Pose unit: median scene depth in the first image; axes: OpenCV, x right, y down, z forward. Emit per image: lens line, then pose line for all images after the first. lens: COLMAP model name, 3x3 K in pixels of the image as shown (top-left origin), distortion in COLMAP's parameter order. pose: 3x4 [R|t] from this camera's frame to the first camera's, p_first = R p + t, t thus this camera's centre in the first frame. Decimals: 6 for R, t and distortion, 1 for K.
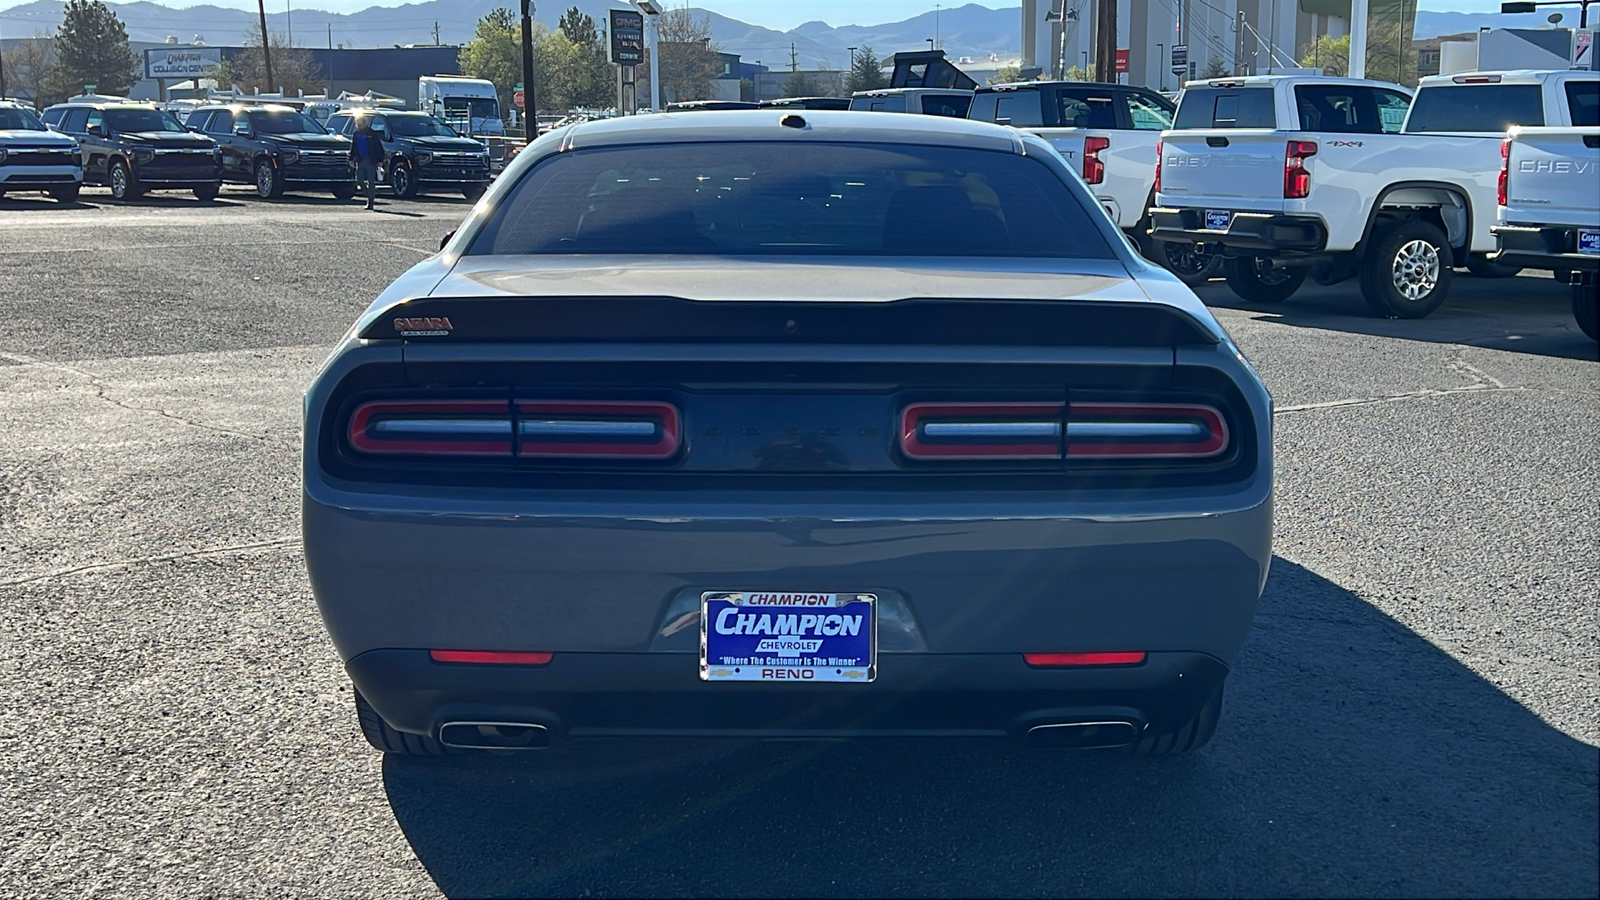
lens RADIAL K [[1931.3, 0, 804.9], [0, 1931.3, 454.0], [0, 0, 1]] dist [0.107183, 0.000000]
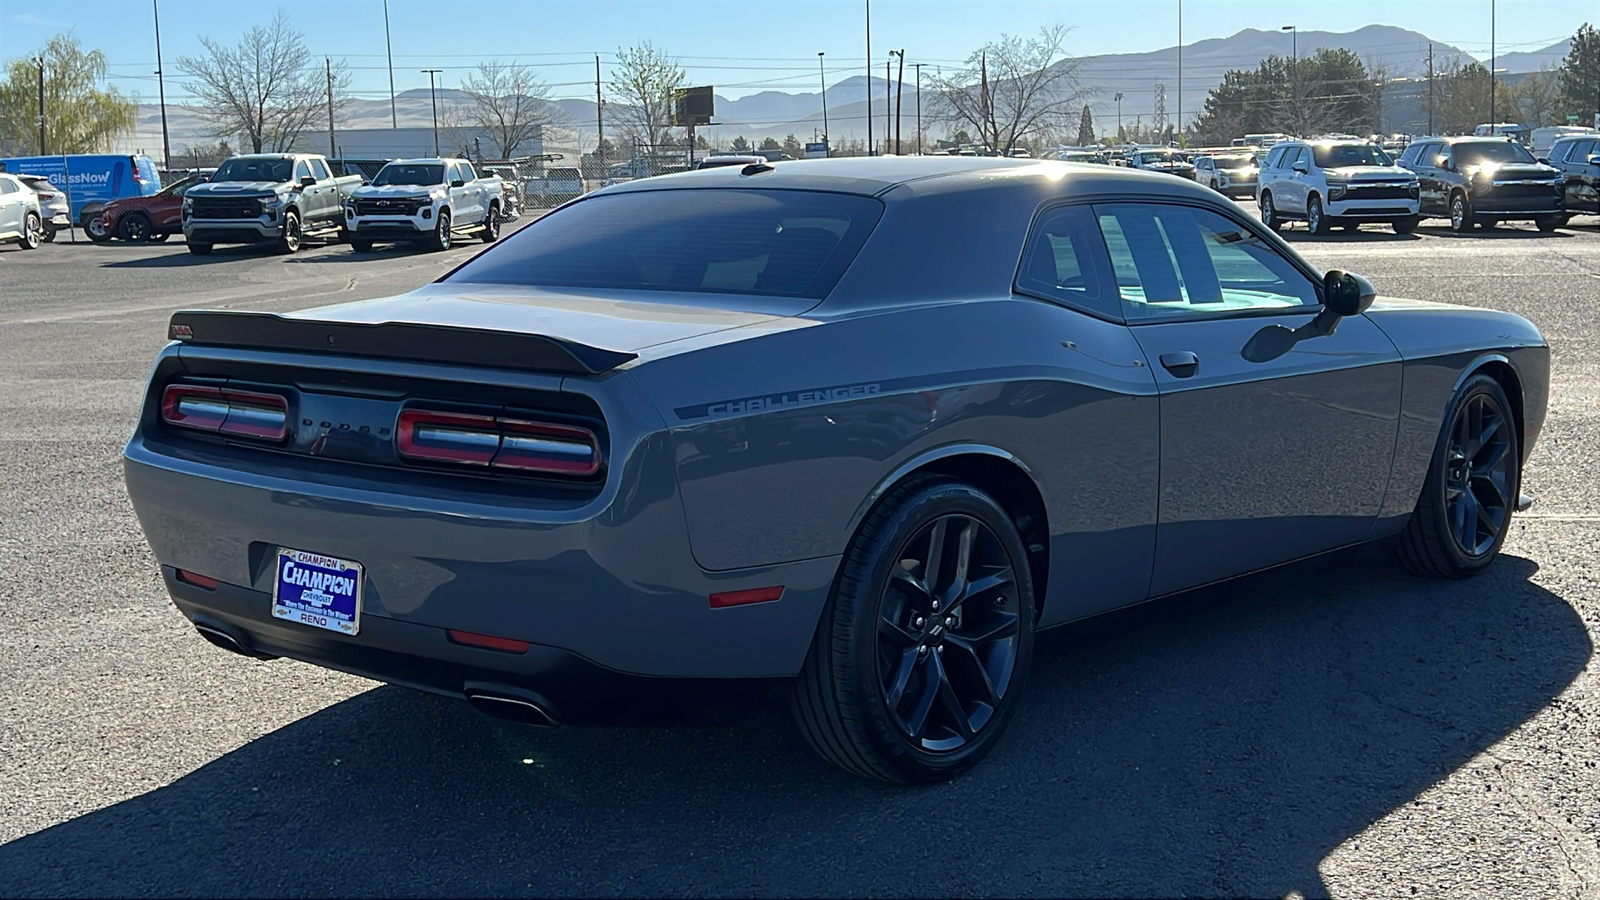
lens RADIAL K [[1931.3, 0, 800.2], [0, 1931.3, 409.4], [0, 0, 1]] dist [0.107183, 0.000000]
pose [[0.788239, 0.066280, -0.611790, 0.993028], [-0.089712, 0.995938, -0.007689, -0.039526], [0.608795, 0.060945, 0.790983, 0.192263]]
